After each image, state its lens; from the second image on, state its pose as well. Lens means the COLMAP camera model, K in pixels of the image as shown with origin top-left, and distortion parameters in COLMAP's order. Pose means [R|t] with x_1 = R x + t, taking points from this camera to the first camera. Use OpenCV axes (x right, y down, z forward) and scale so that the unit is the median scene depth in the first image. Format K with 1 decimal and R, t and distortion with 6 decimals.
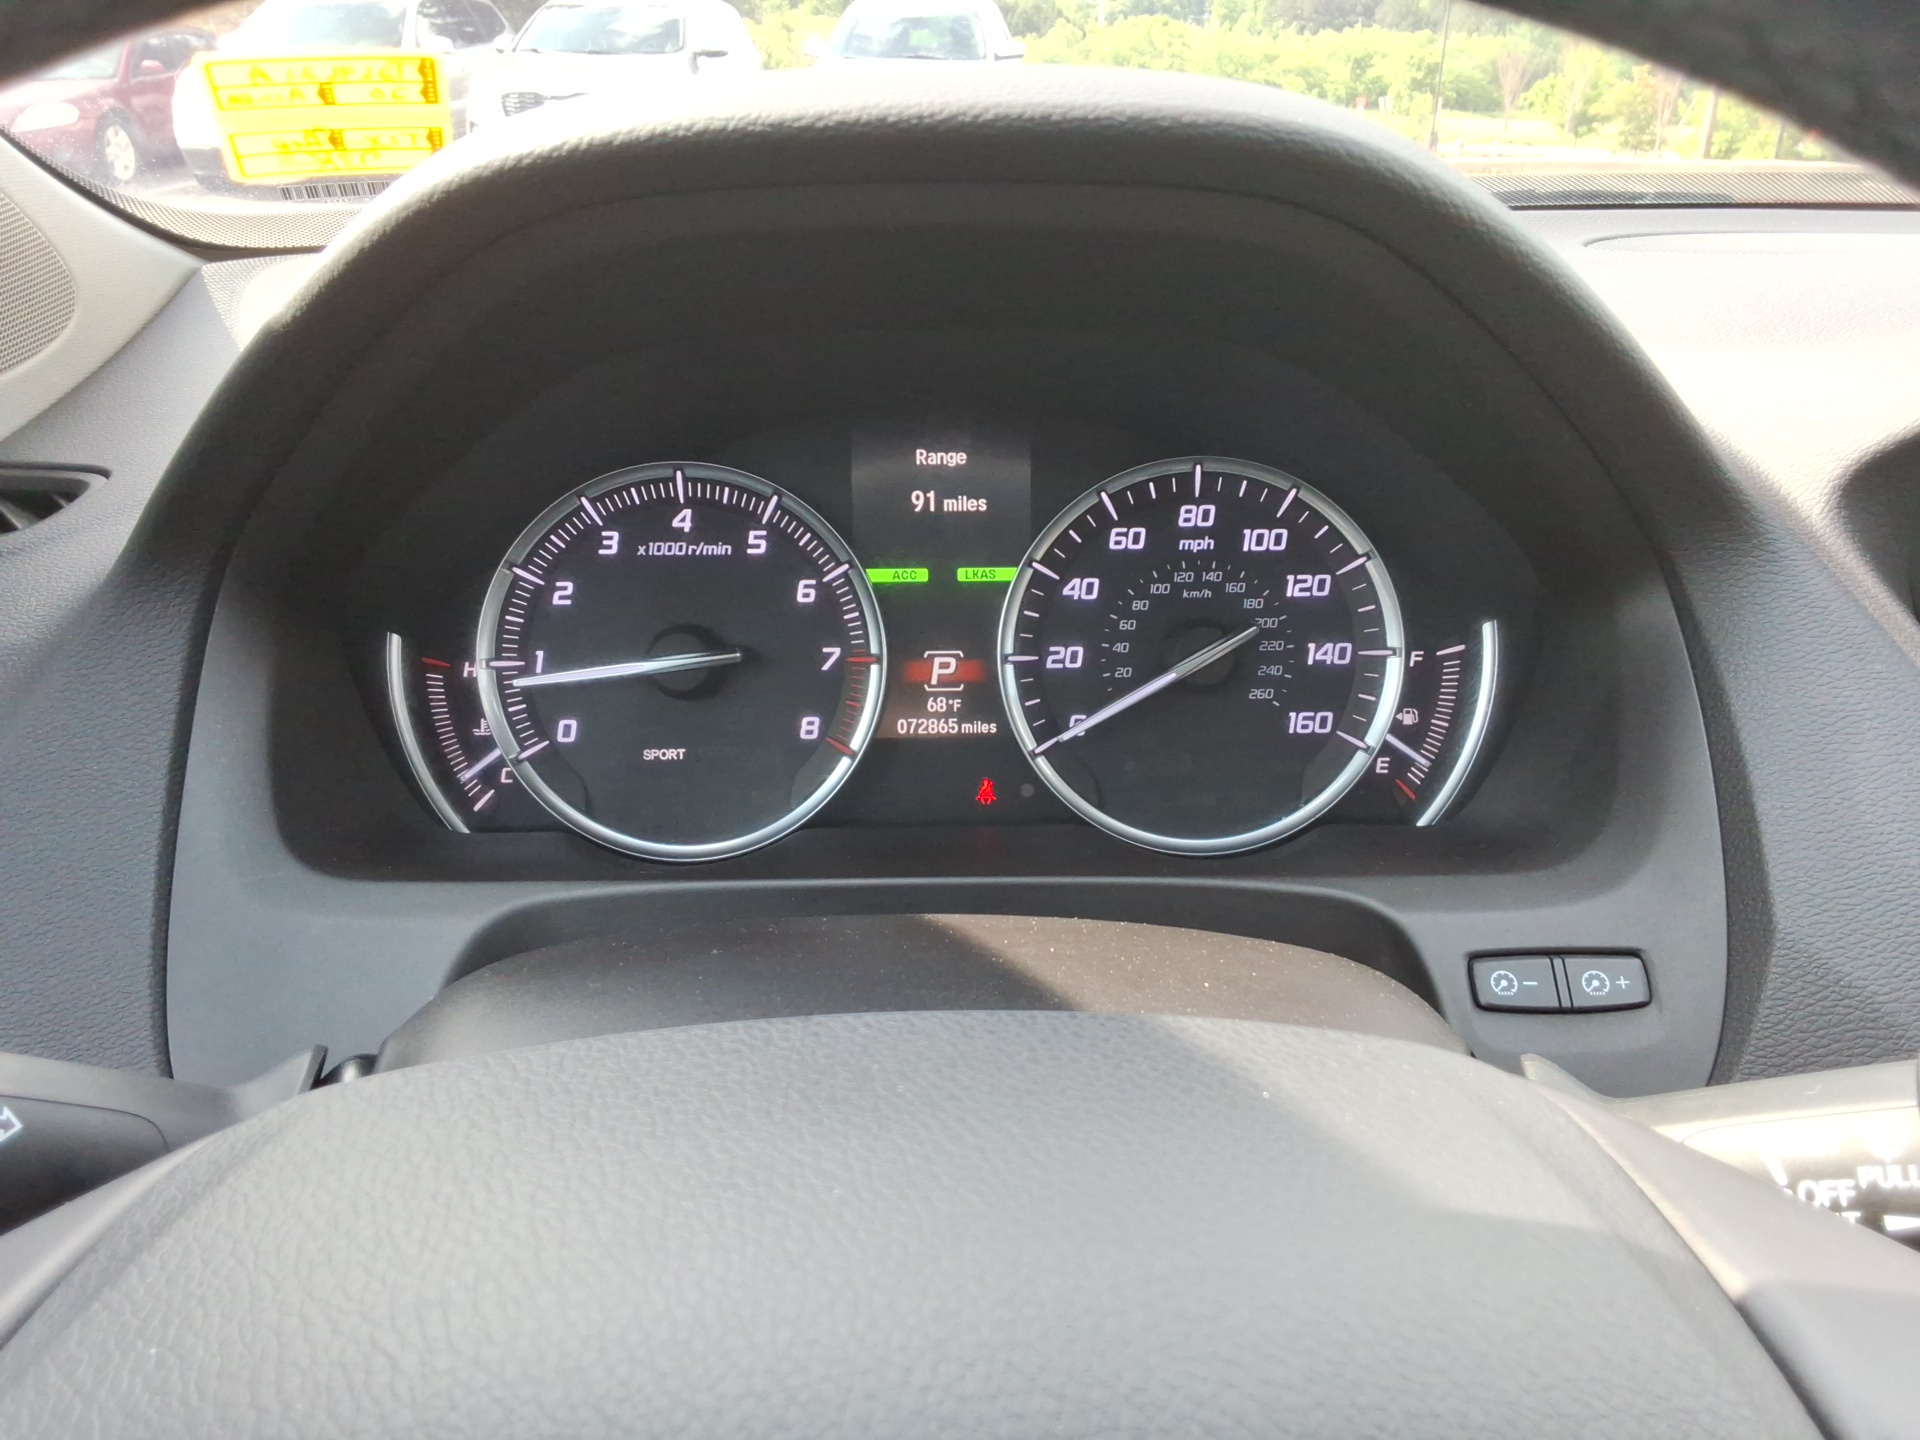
lens RADIAL K [[1543.2, 0, 978.4], [0, 1543.2, 705.9], [0, 0, 1]] dist [0.112293, -0.168762]
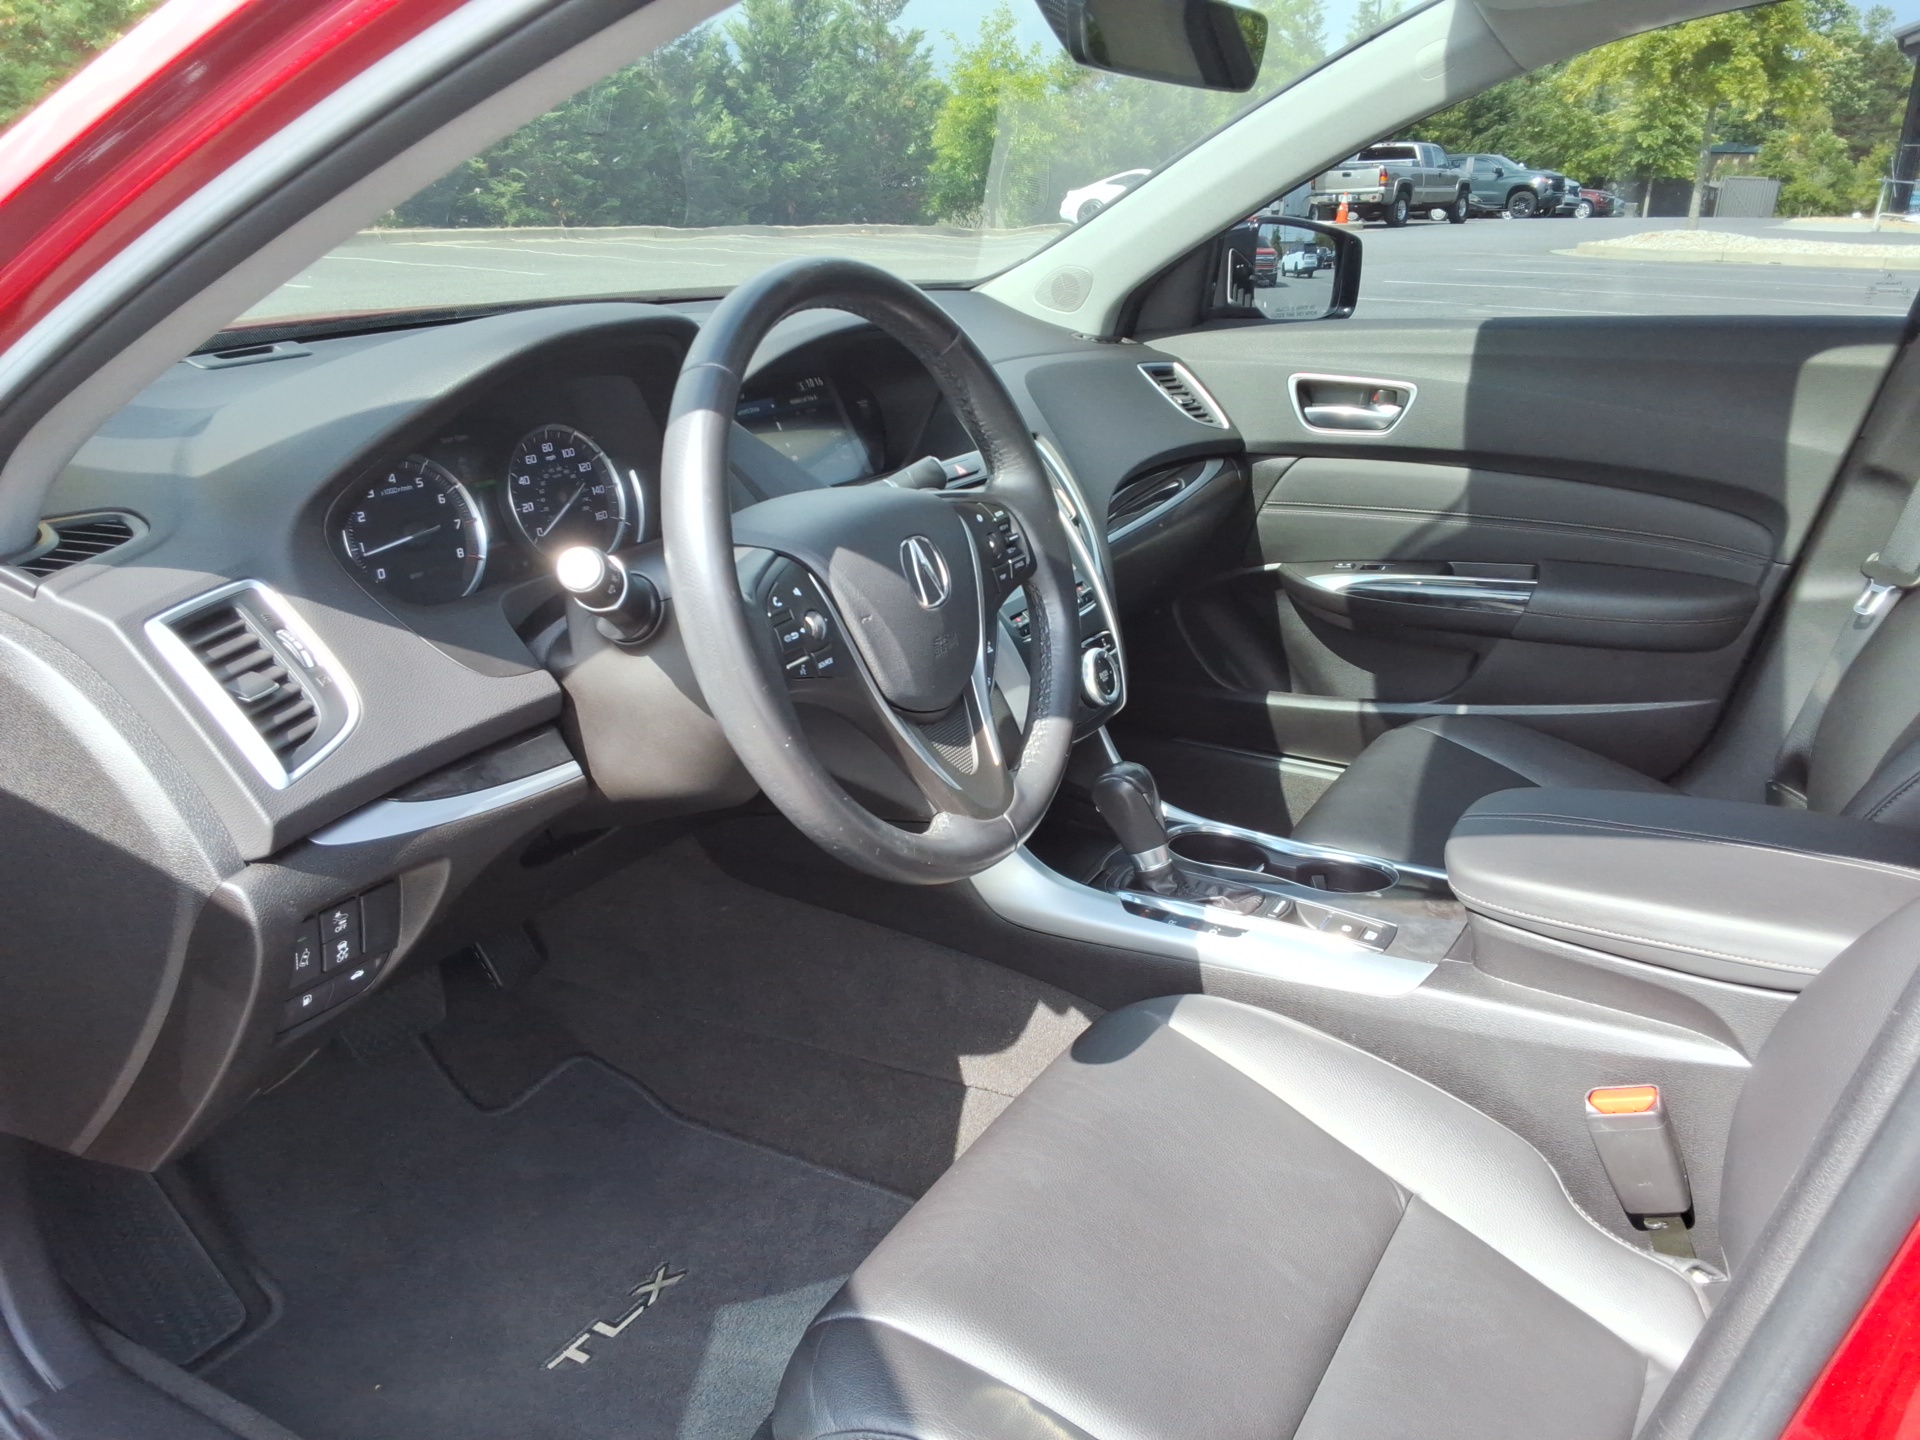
lens RADIAL K [[1543.2, 0, 957.4], [0, 1543.2, 651.3], [0, 0, 1]] dist [0.112293, -0.168762]
pose [[0.494499, -0.250677, 0.832245, -1.818541], [0.305755, 0.946478, 0.103413, 0.147246], [-0.813625, 0.203325, 0.544678, -0.954830]]
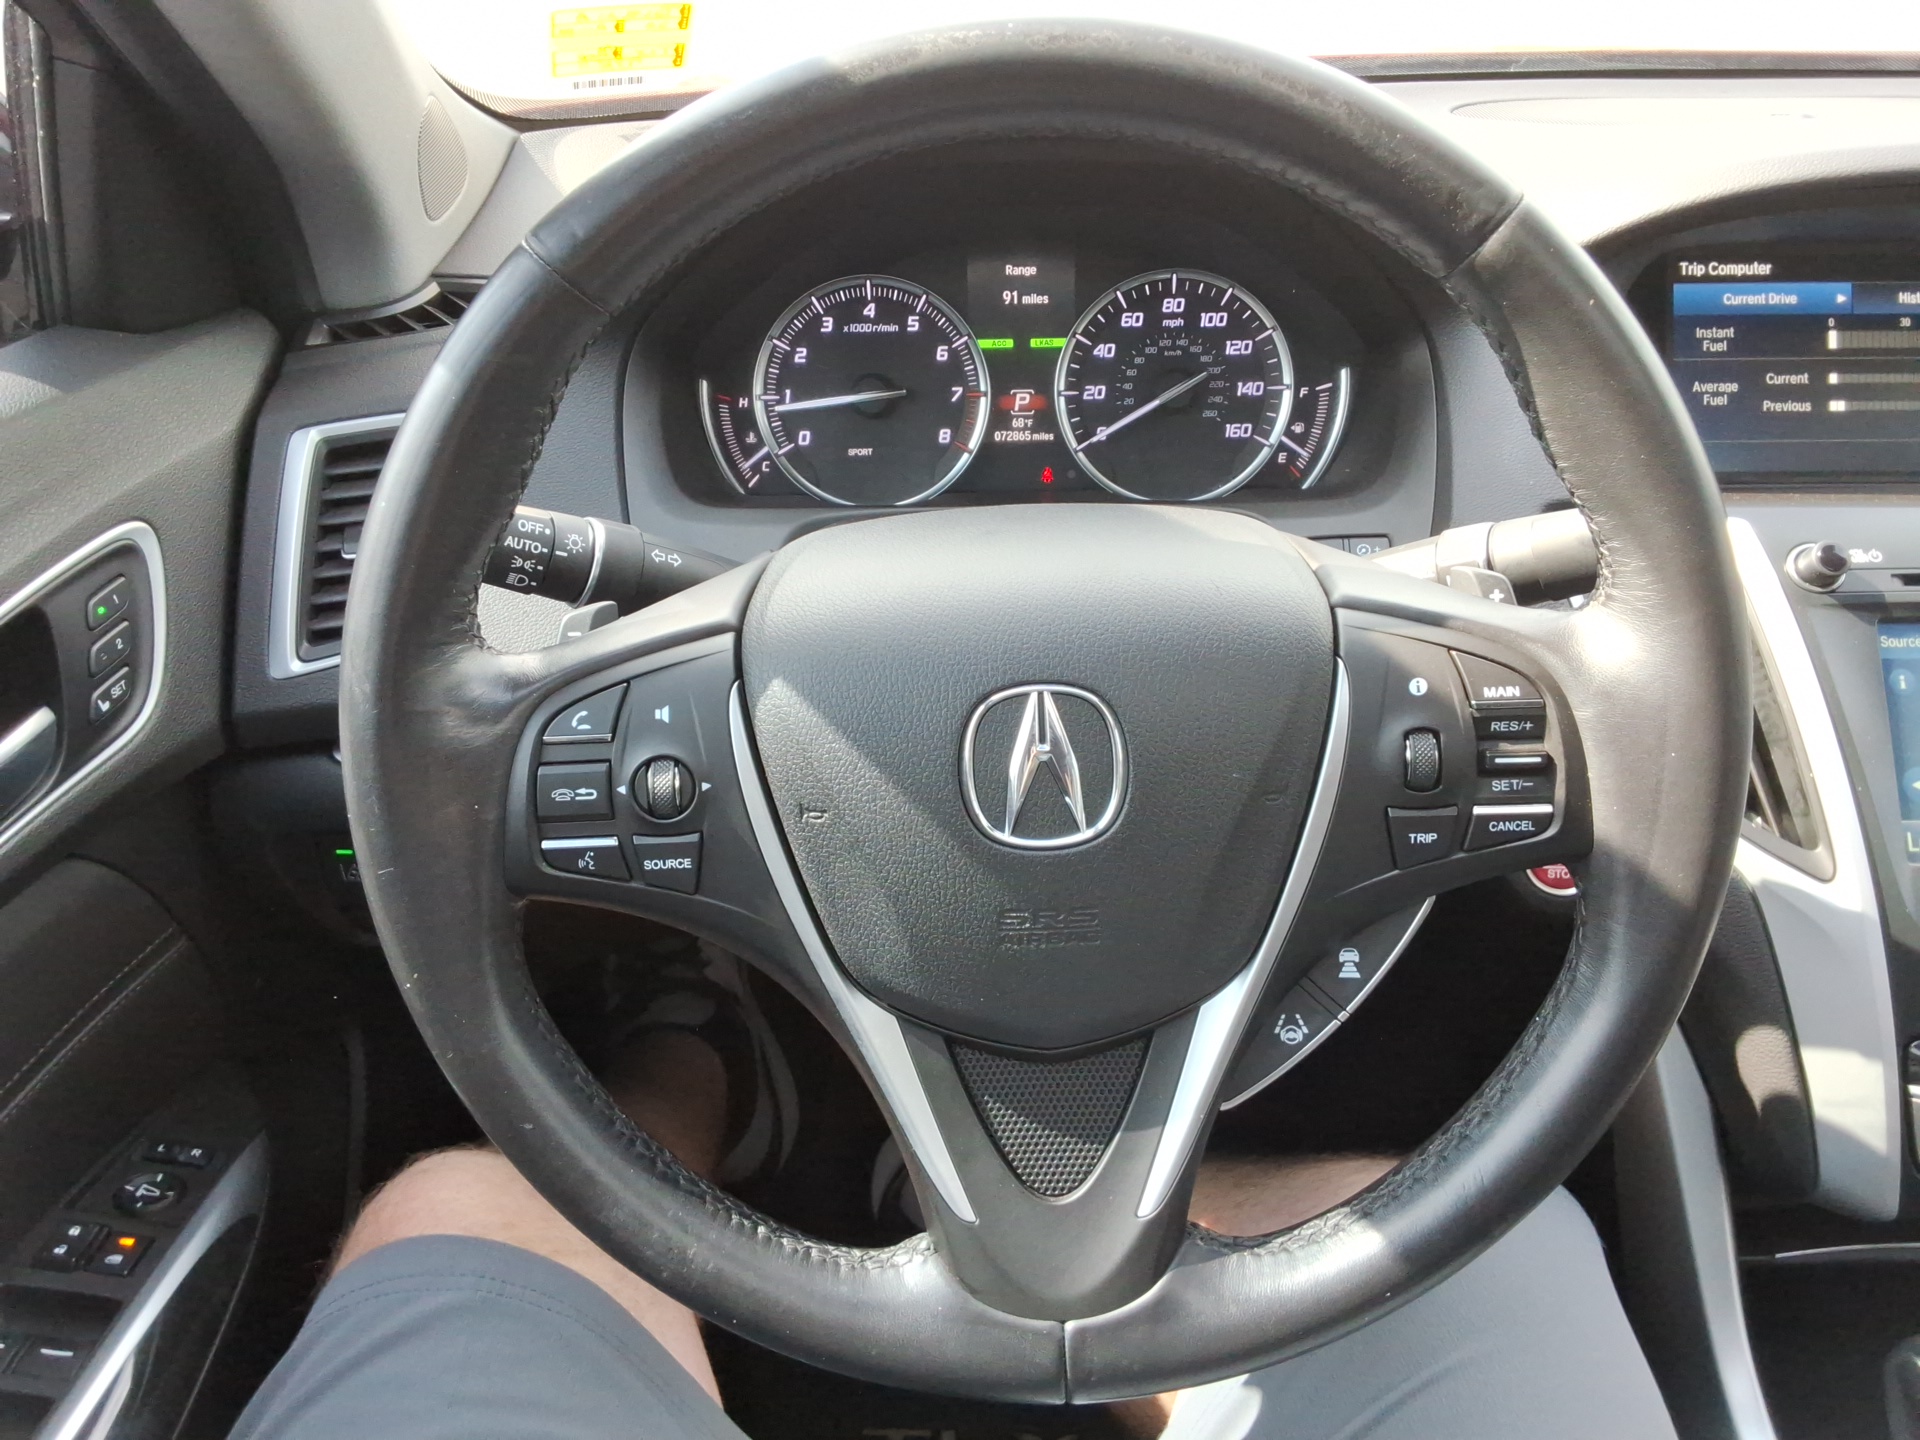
lens RADIAL K [[1543.2, 0, 975.4], [0, 1543.2, 724.8], [0, 0, 1]] dist [0.112293, -0.168762]
pose [[0.999917, -0.002855, -0.012580, -0.054596], [0.004533, 0.990773, 0.135457, 0.099023], [0.012078, -0.135503, 0.990703, -0.741759]]
